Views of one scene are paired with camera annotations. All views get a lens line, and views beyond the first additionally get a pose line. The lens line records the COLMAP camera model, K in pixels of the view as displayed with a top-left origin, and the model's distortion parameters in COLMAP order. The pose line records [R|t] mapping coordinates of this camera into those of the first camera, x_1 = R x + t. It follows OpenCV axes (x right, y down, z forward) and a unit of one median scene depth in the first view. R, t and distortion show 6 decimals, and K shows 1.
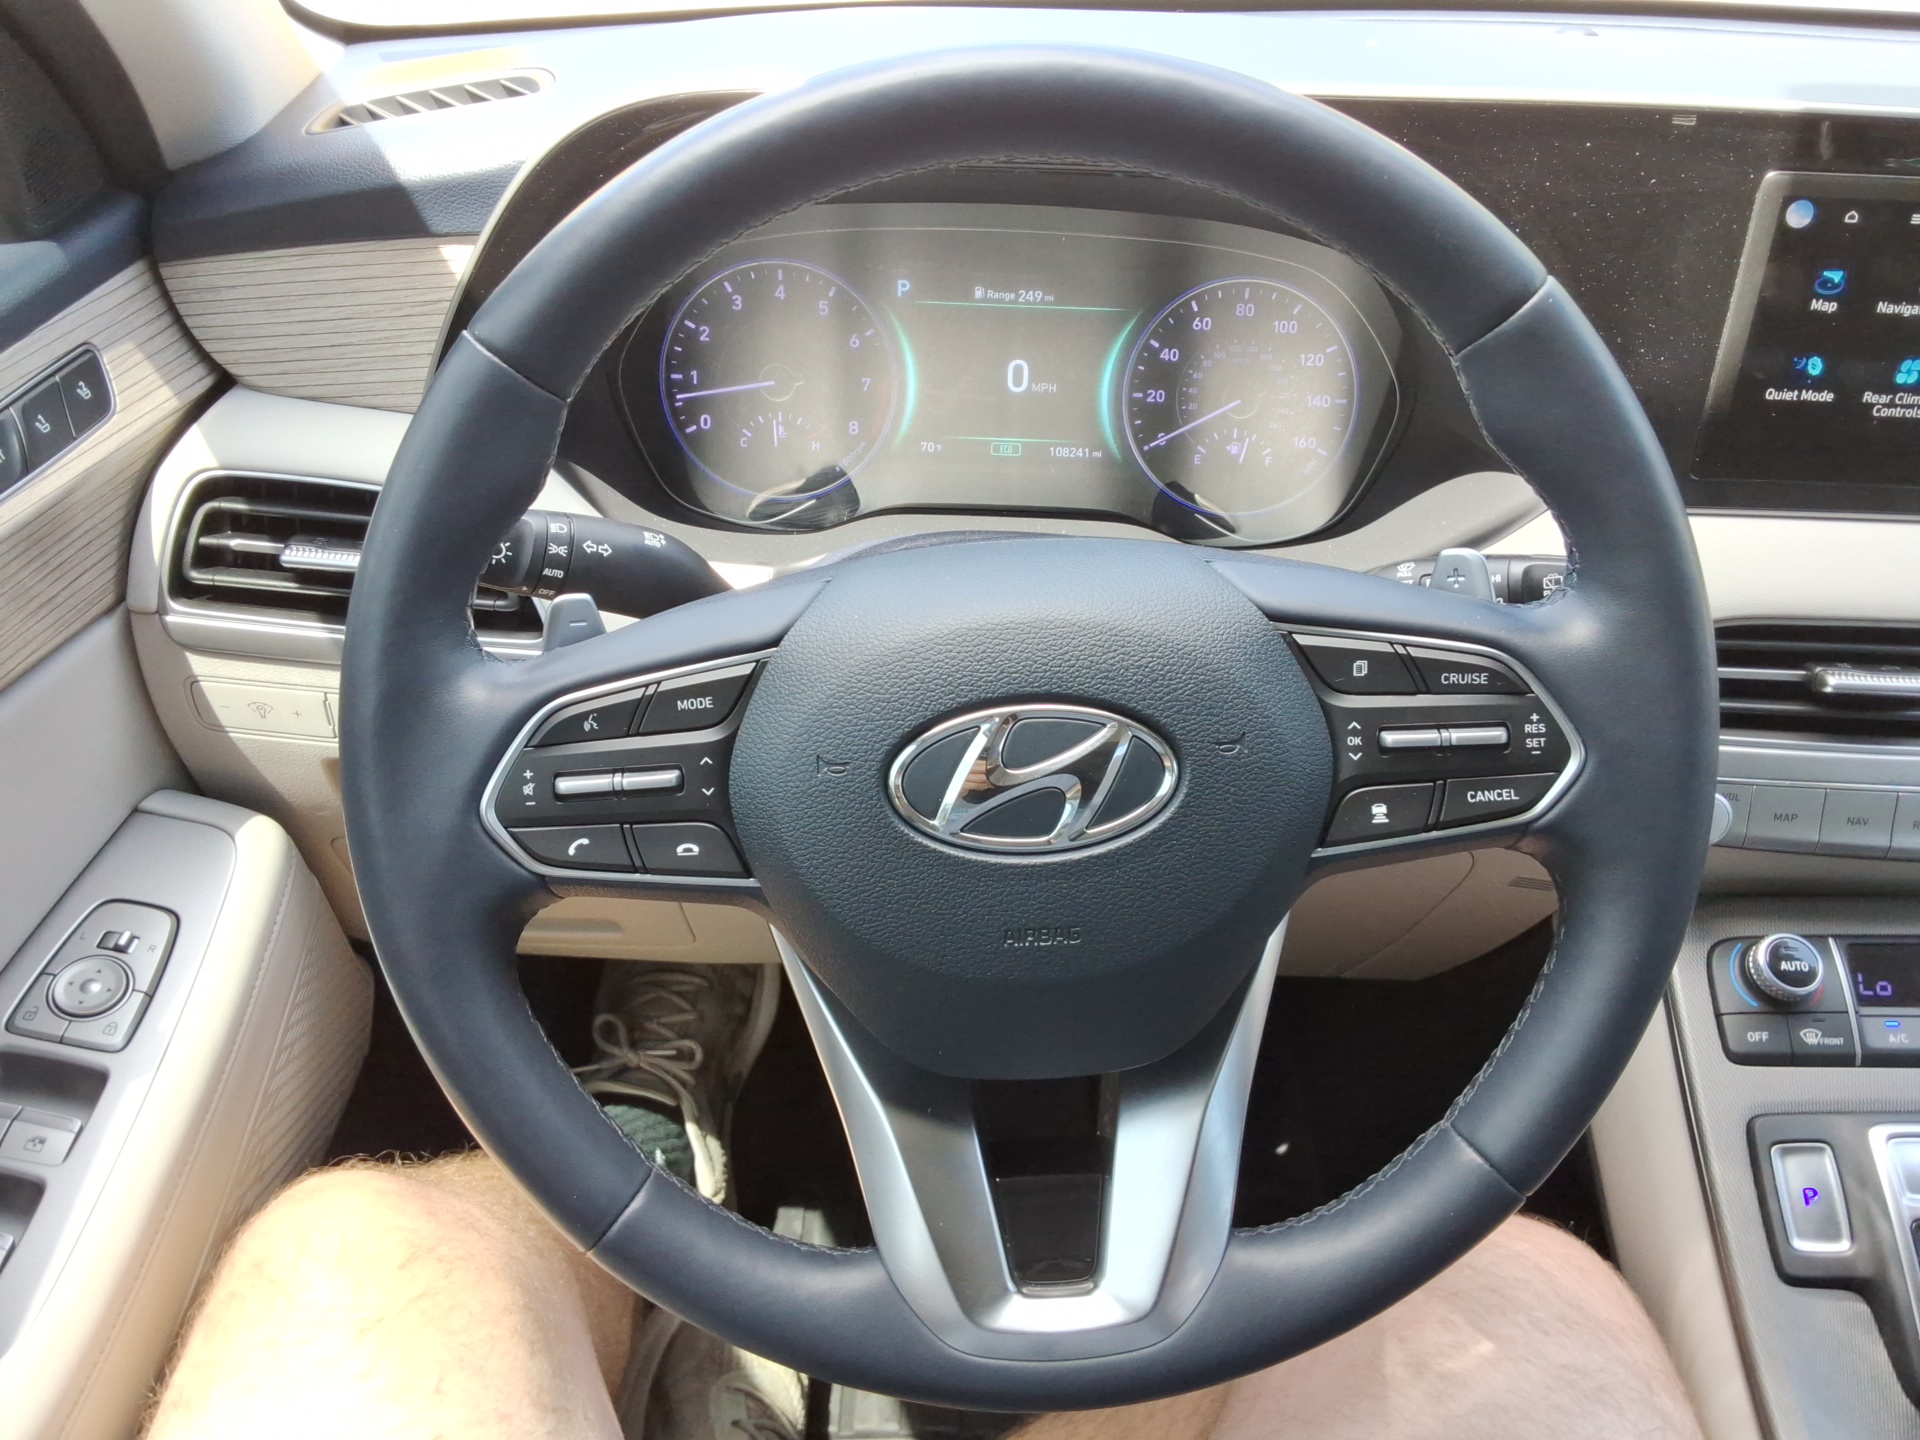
lens RADIAL K [[1551.1, 0, 967.7], [0, 1551.1, 705.6], [0, 0, 1]] dist [0.102907, -0.150819]
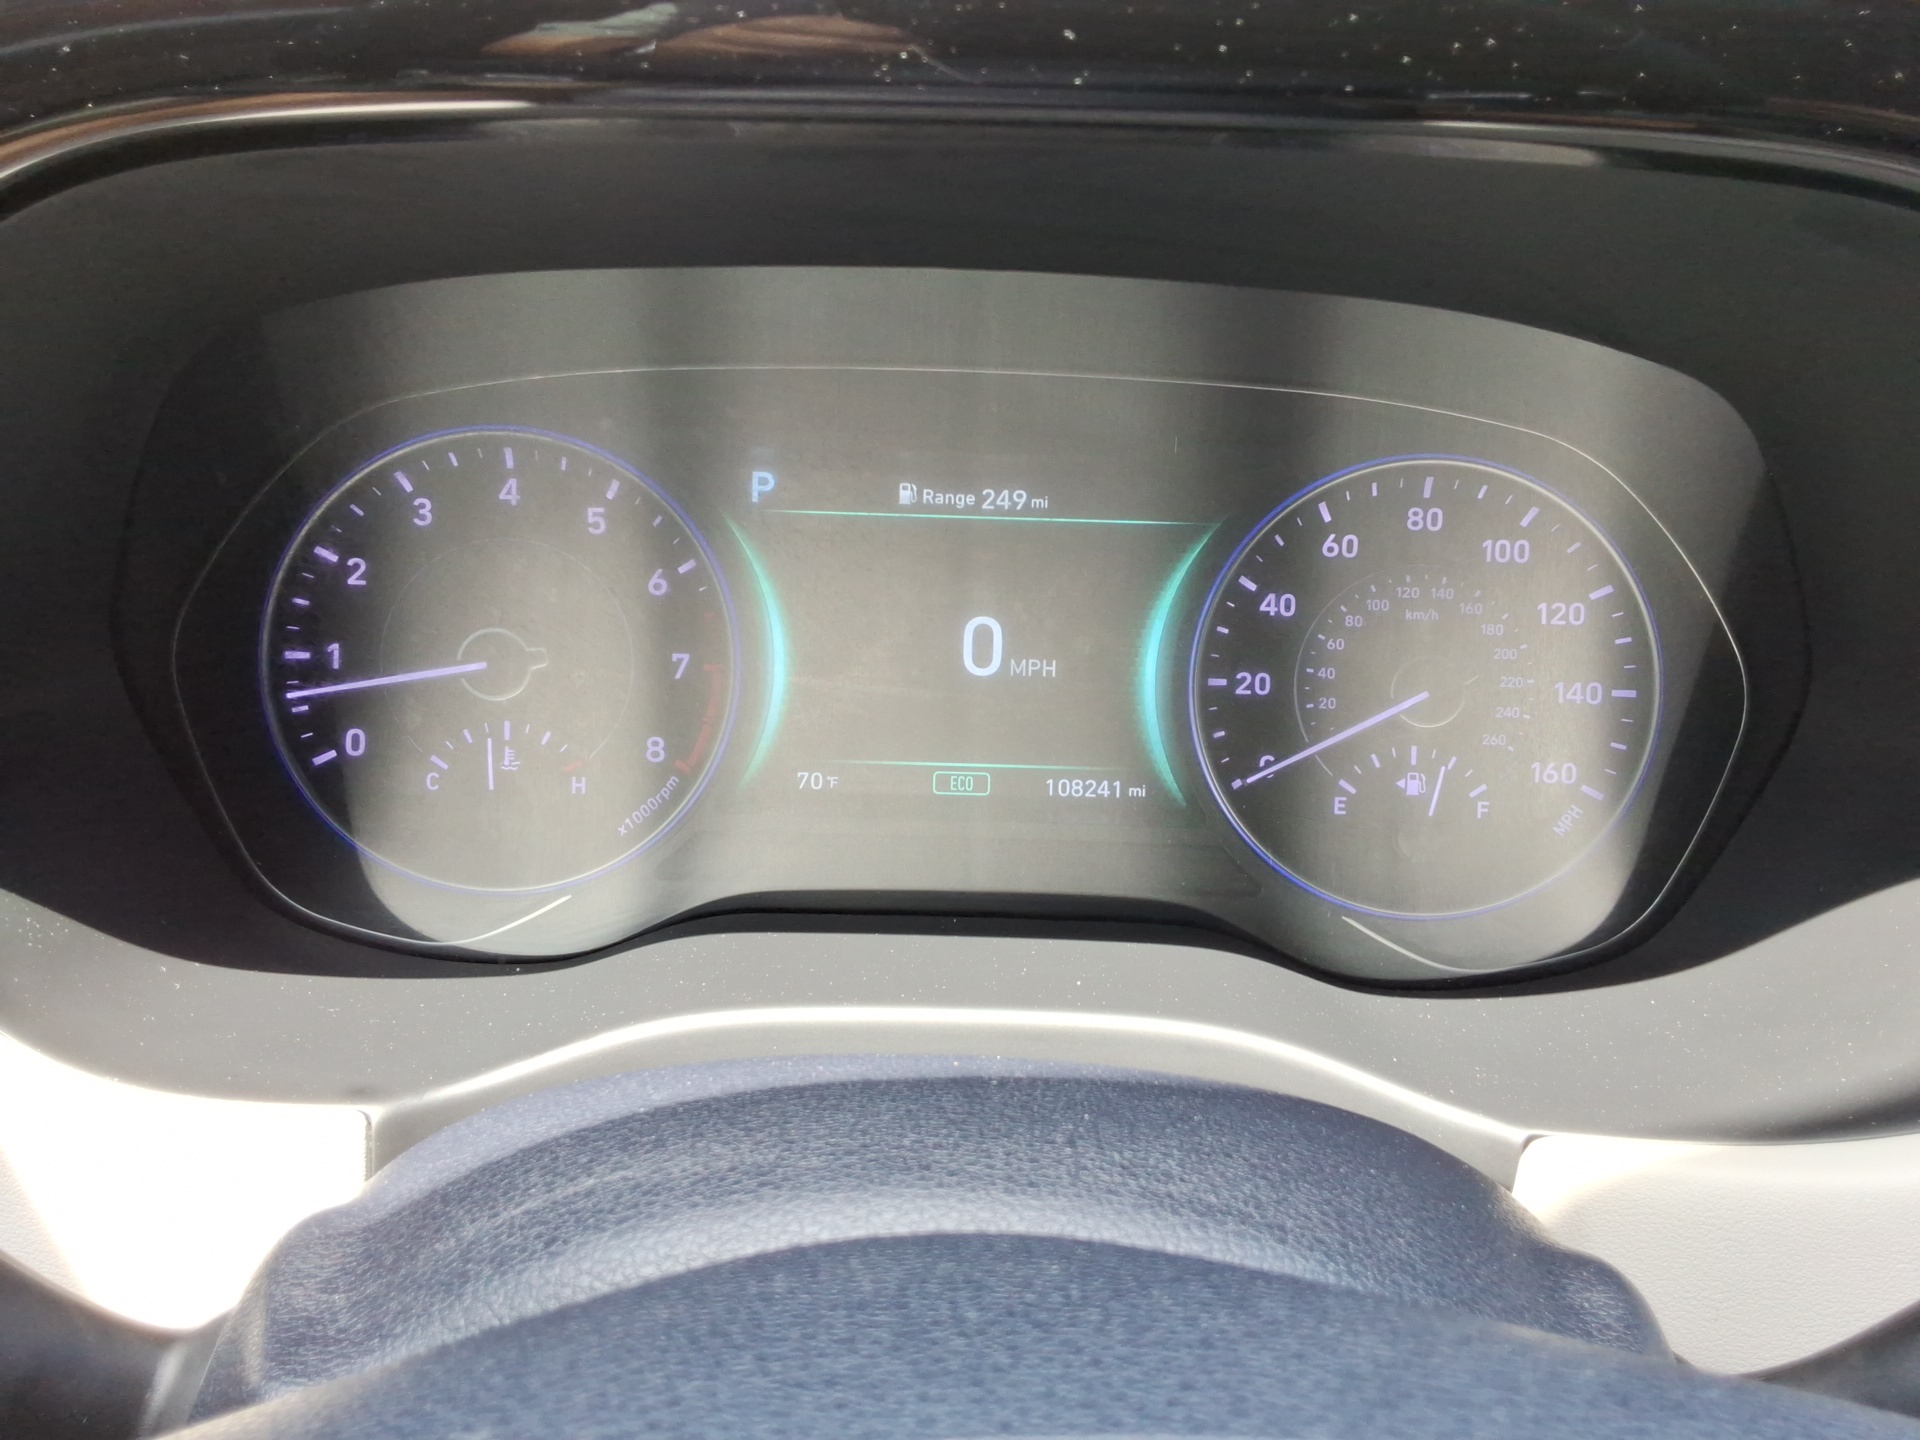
lens RADIAL K [[1551.1, 0, 968.3], [0, 1551.1, 706.0], [0, 0, 1]] dist [0.102907, -0.150819]
pose [[0.999954, -0.008516, 0.004344, 0.030094], [0.009094, 0.987455, -0.157641, -0.131979], [-0.002947, 0.157673, 0.987487, 0.588119]]
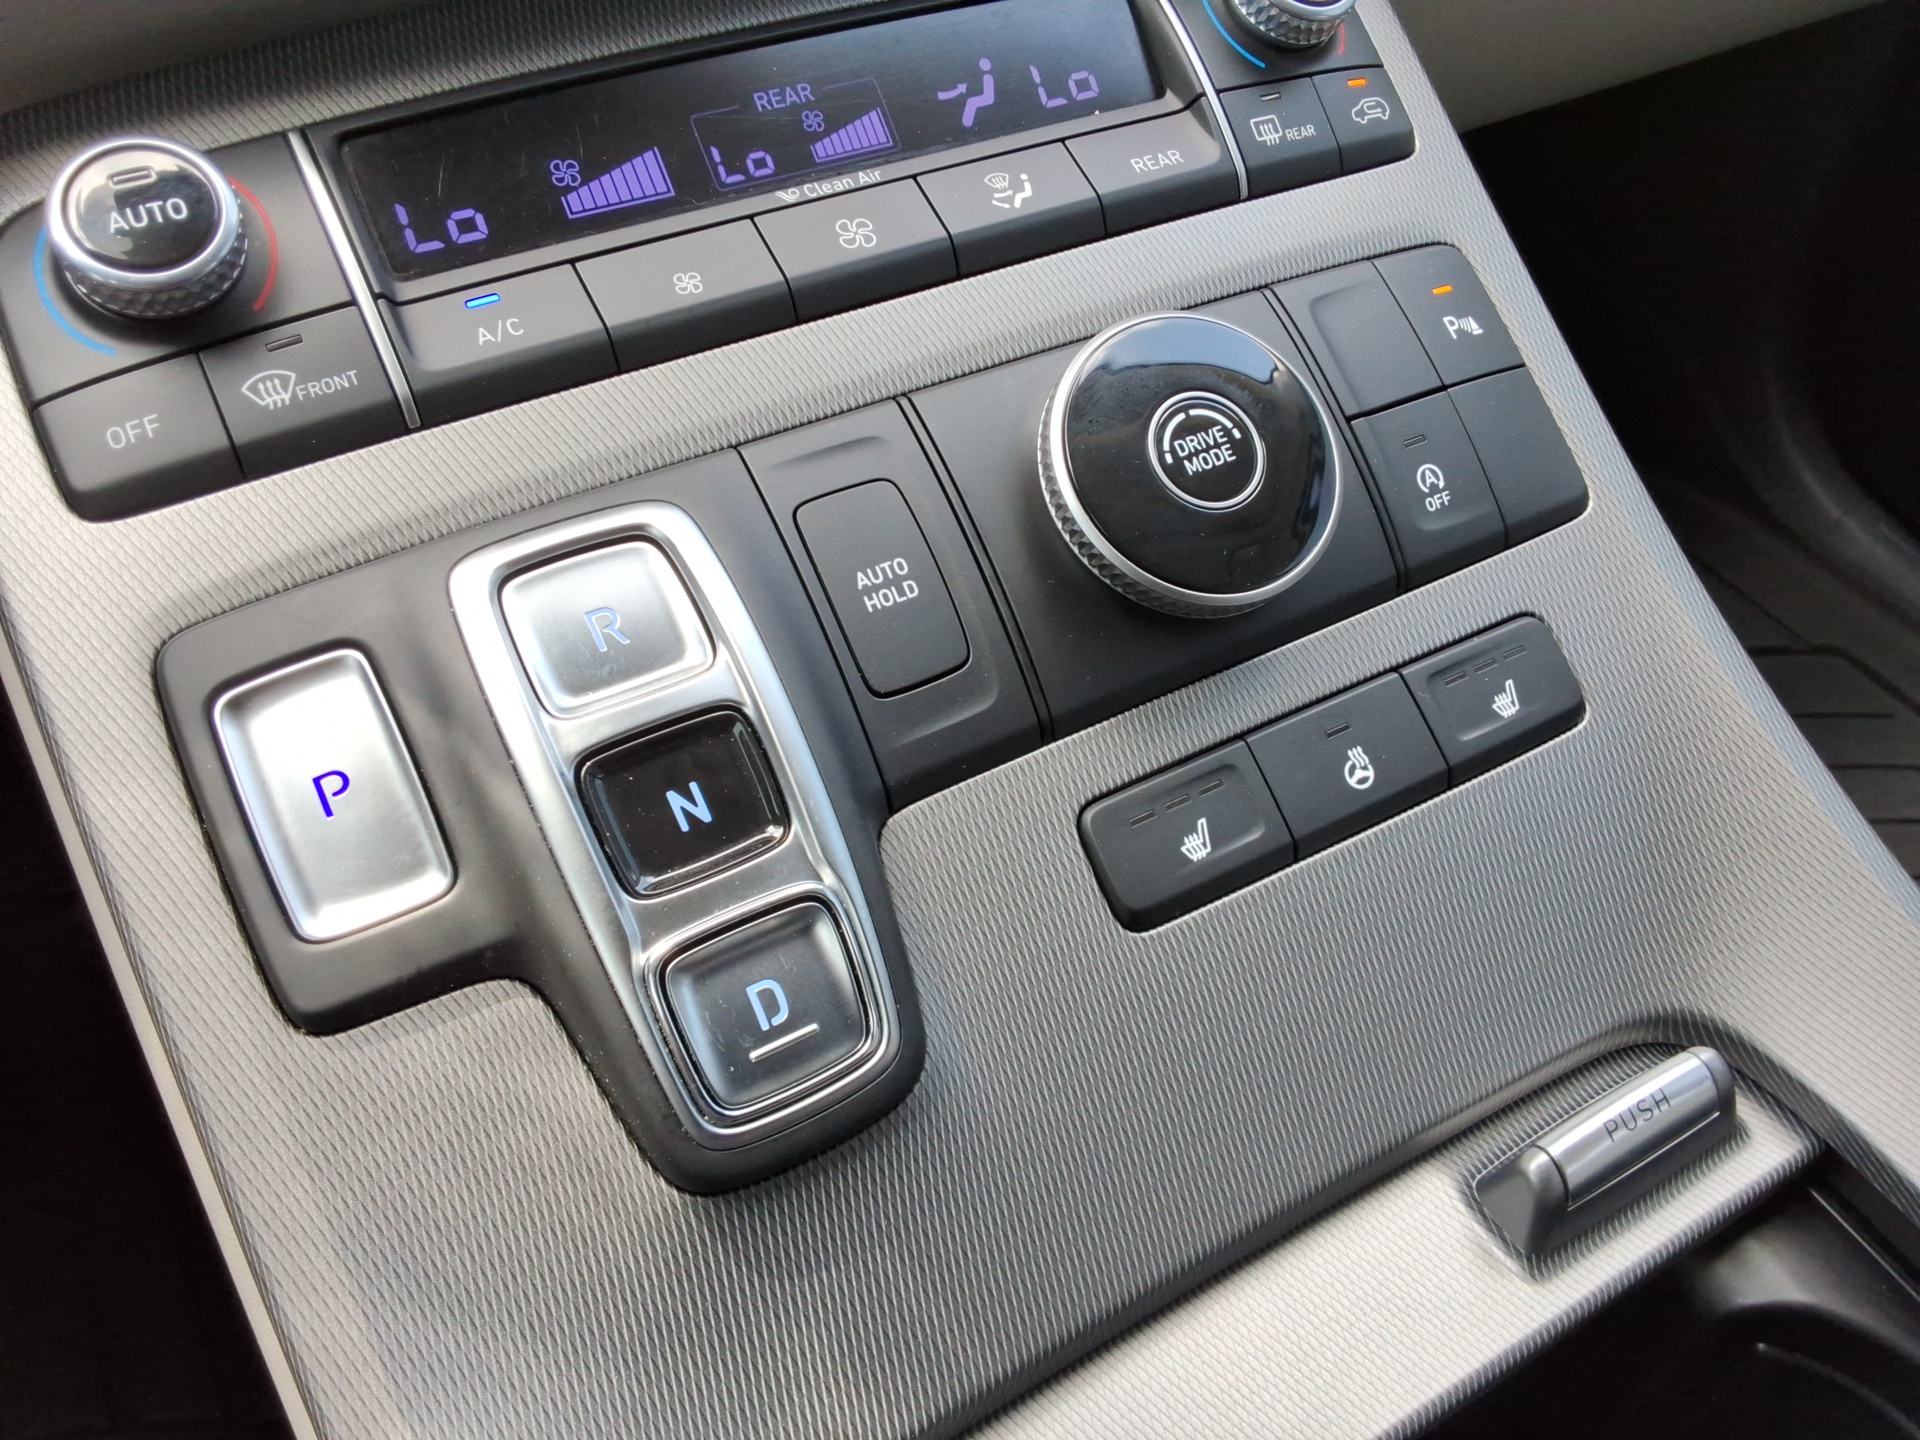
lens RADIAL K [[1551.1, 0, 947.0], [0, 1551.1, 676.5], [0, 0, 1]] dist [0.102907, -0.150819]
pose [[0.871359, -0.356852, 0.336734, 0.520505], [0.256702, 0.916454, 0.306947, 0.197018], [-0.418135, -0.181021, 0.890165, 0.574709]]
